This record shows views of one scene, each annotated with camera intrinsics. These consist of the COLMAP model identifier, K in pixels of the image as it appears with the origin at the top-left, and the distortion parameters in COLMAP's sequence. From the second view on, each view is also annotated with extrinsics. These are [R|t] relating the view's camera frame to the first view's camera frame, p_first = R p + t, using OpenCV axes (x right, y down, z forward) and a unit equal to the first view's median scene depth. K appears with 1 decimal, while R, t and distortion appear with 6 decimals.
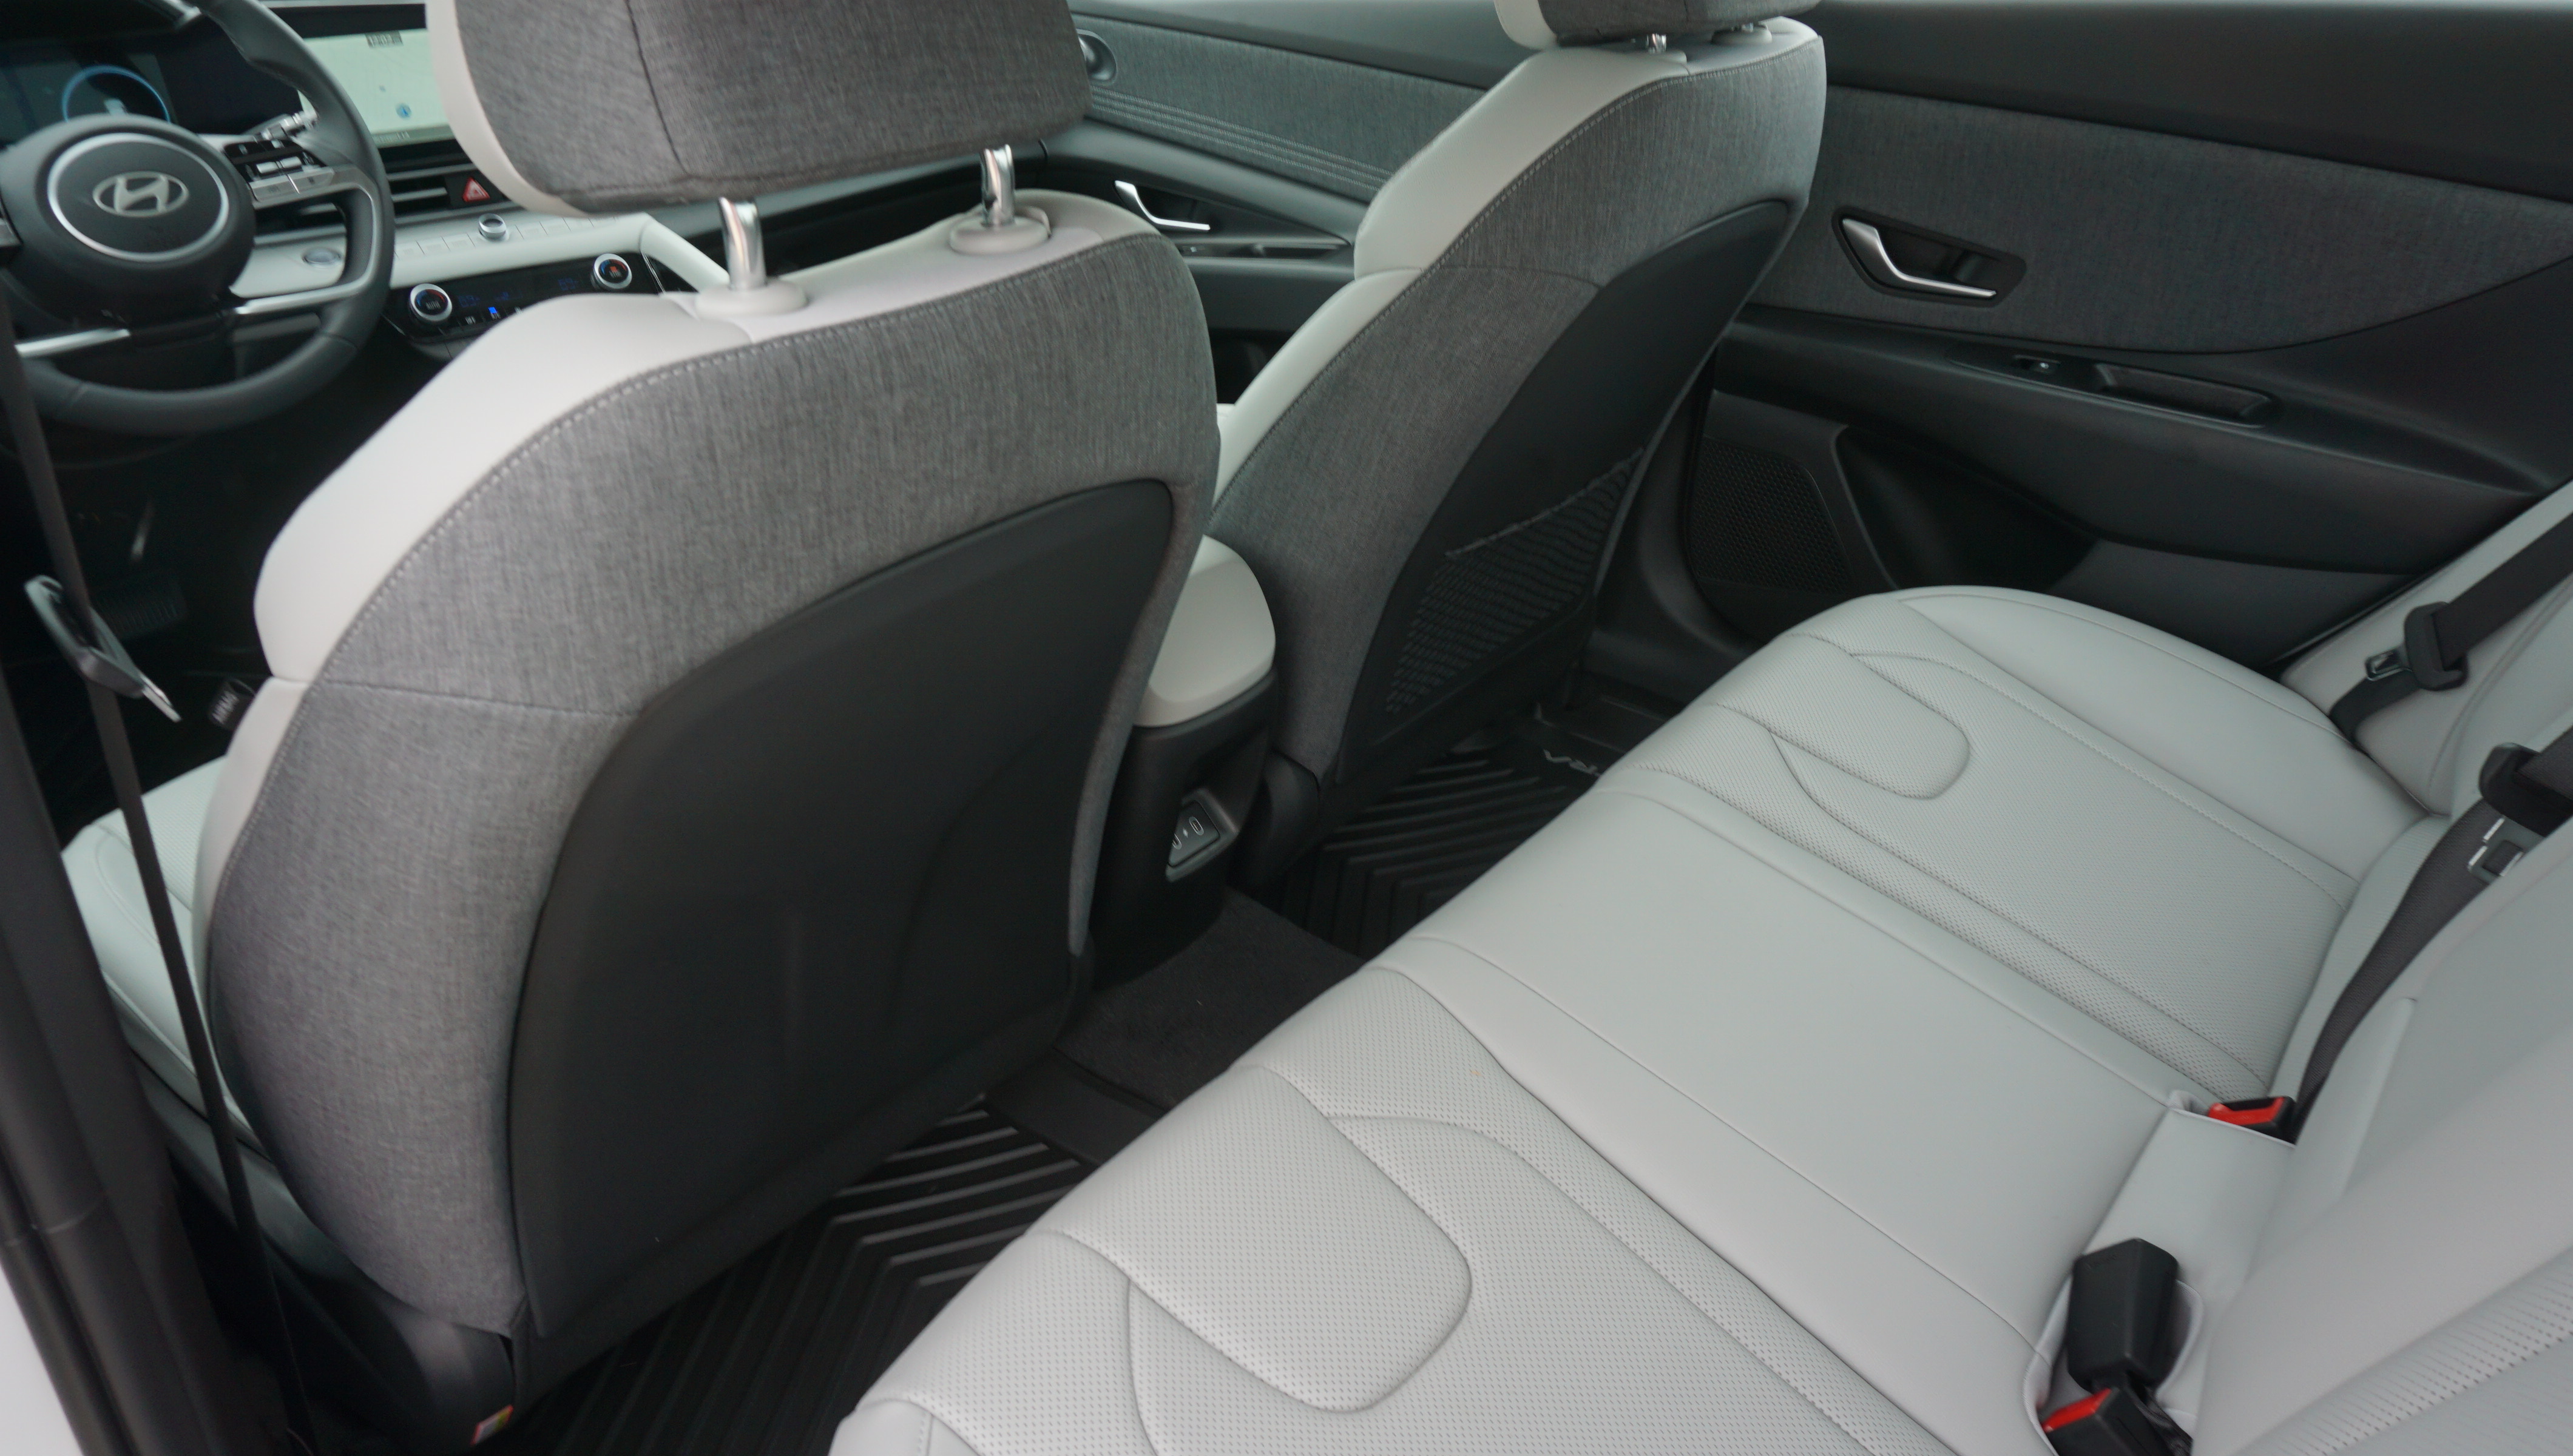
lens RADIAL K [[1729.0, 0, 1277.2], [0, 1729.0, 712.6], [0, 0, 1]] dist [-0.047977, 0.034146]
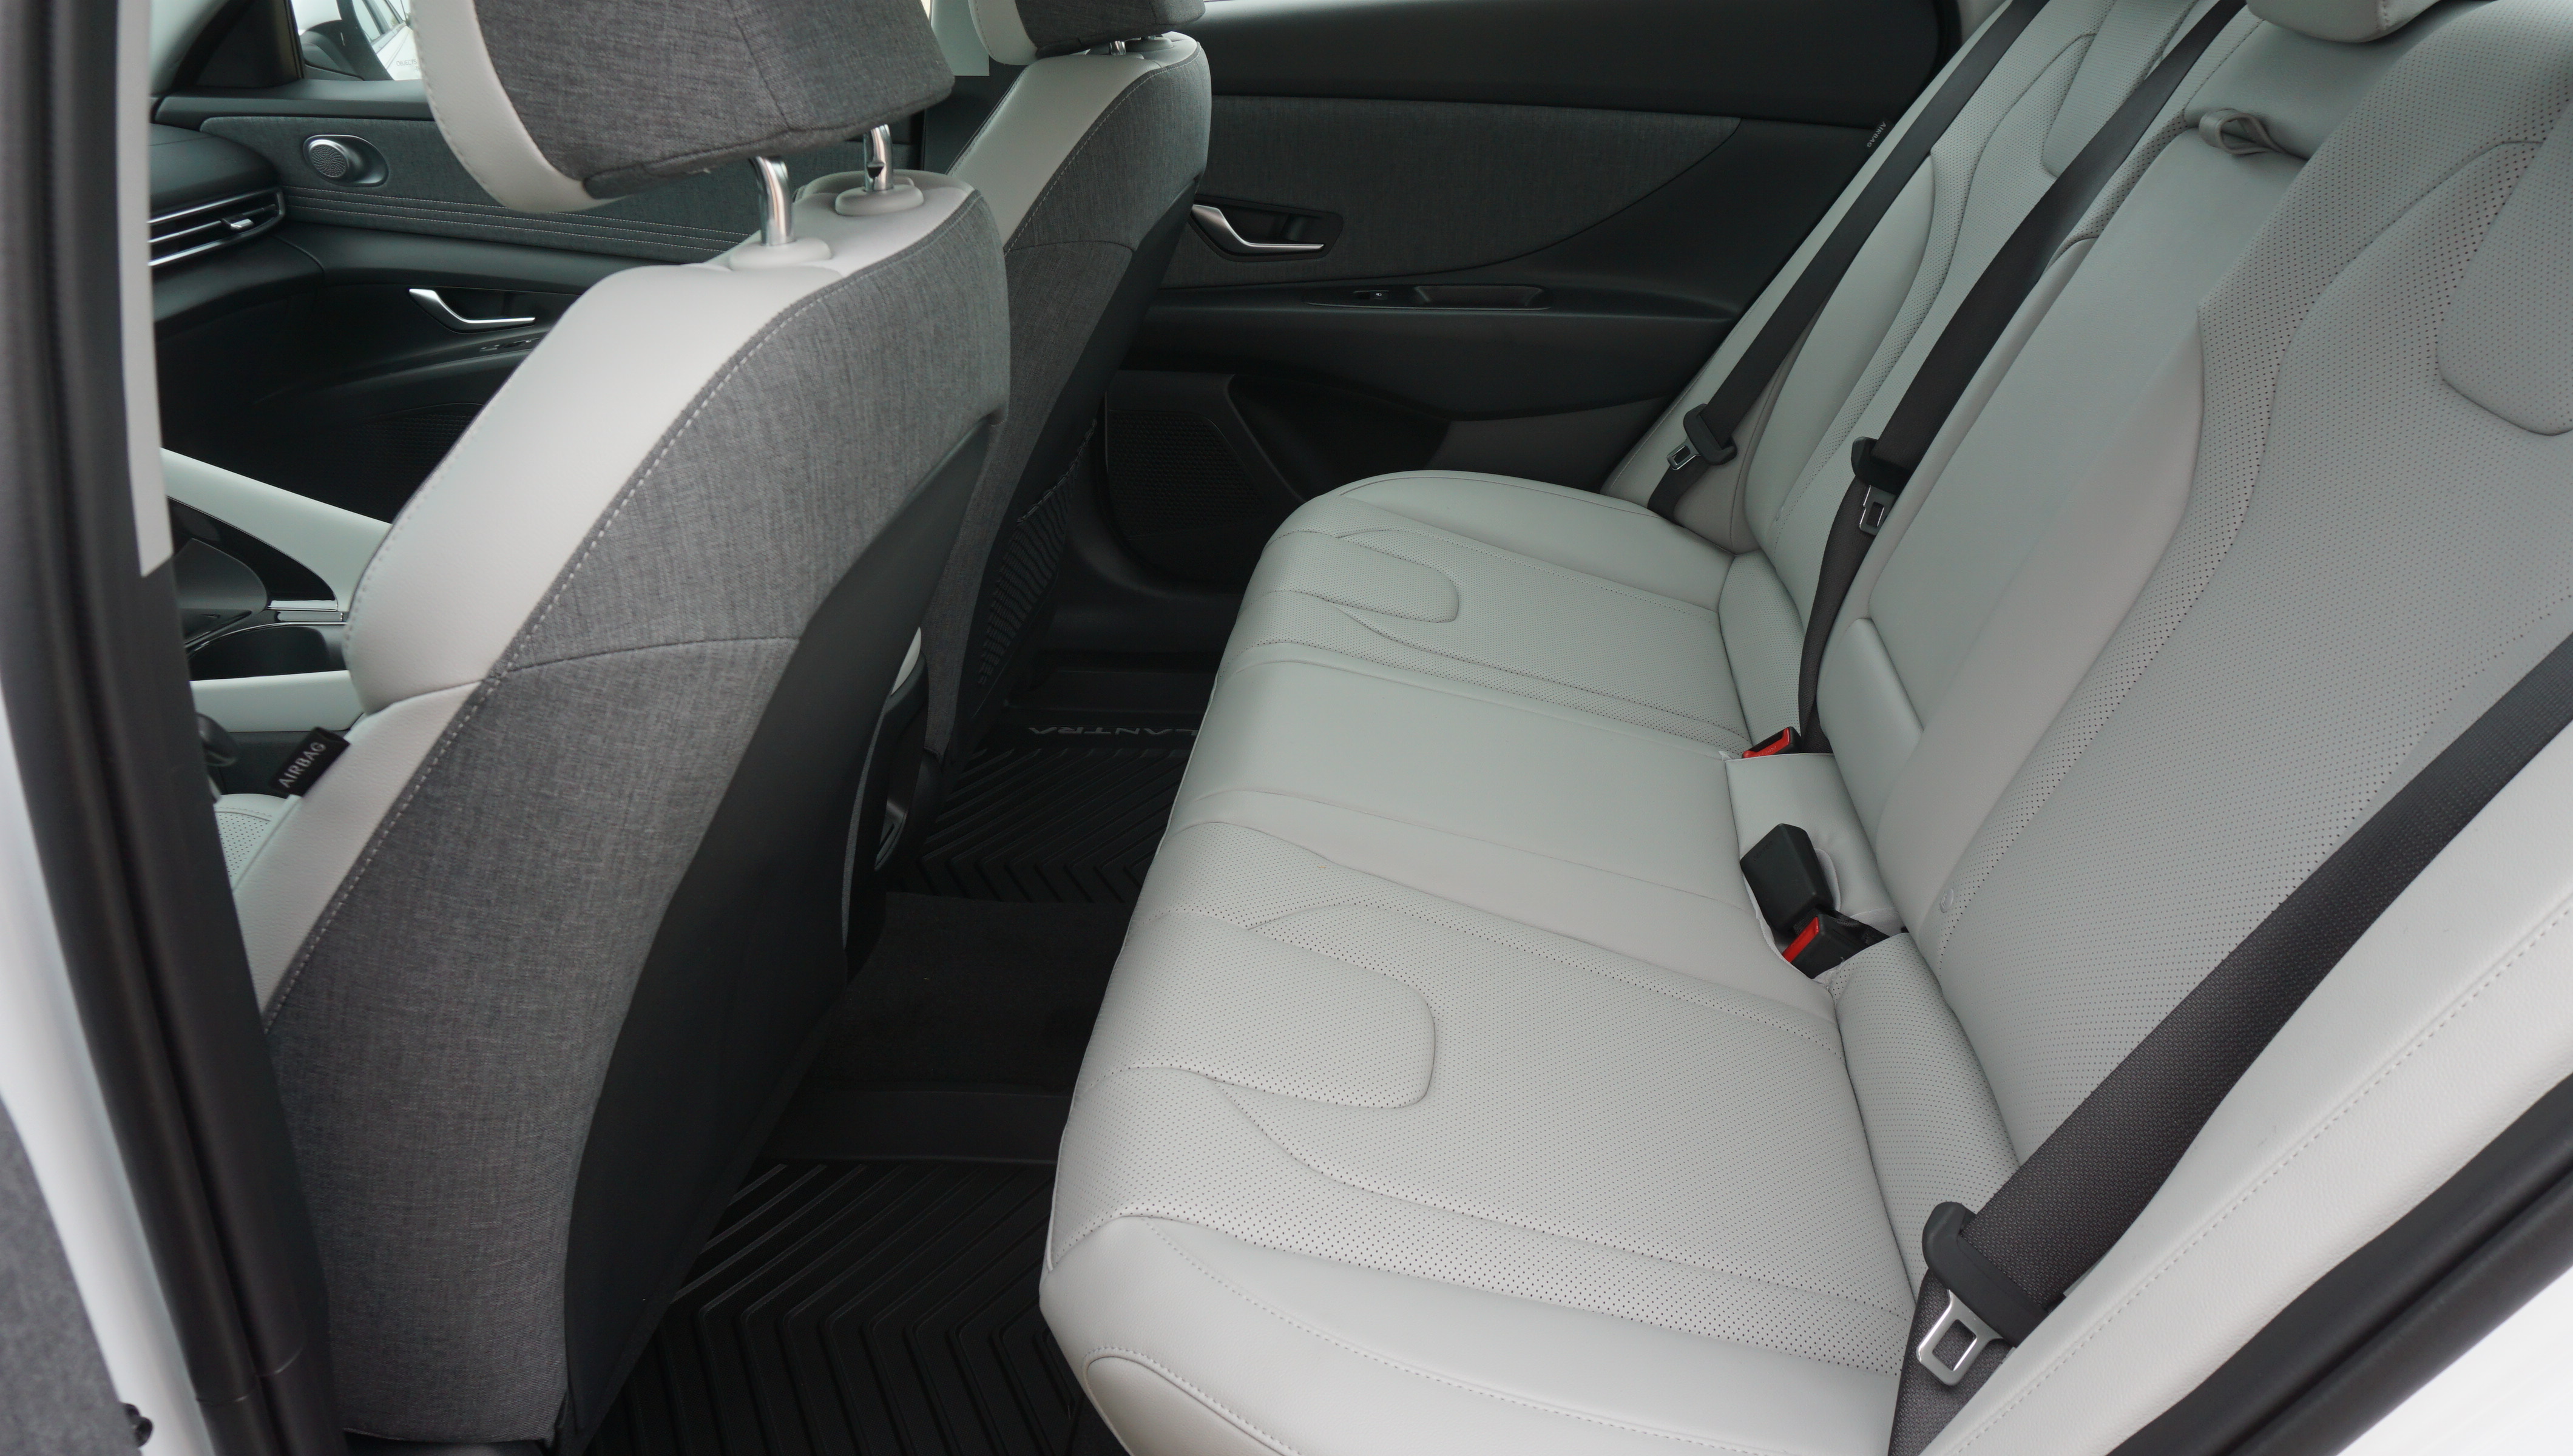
lens RADIAL K [[1729.0, 0, 1278.7], [0, 1729.0, 714.0], [0, 0, 1]] dist [-0.047977, 0.034146]
pose [[0.840618, -0.252439, 0.479204, -0.507133], [0.278892, 0.960179, 0.016581, 0.086626], [-0.464308, 0.119708, 0.877547, -0.054163]]
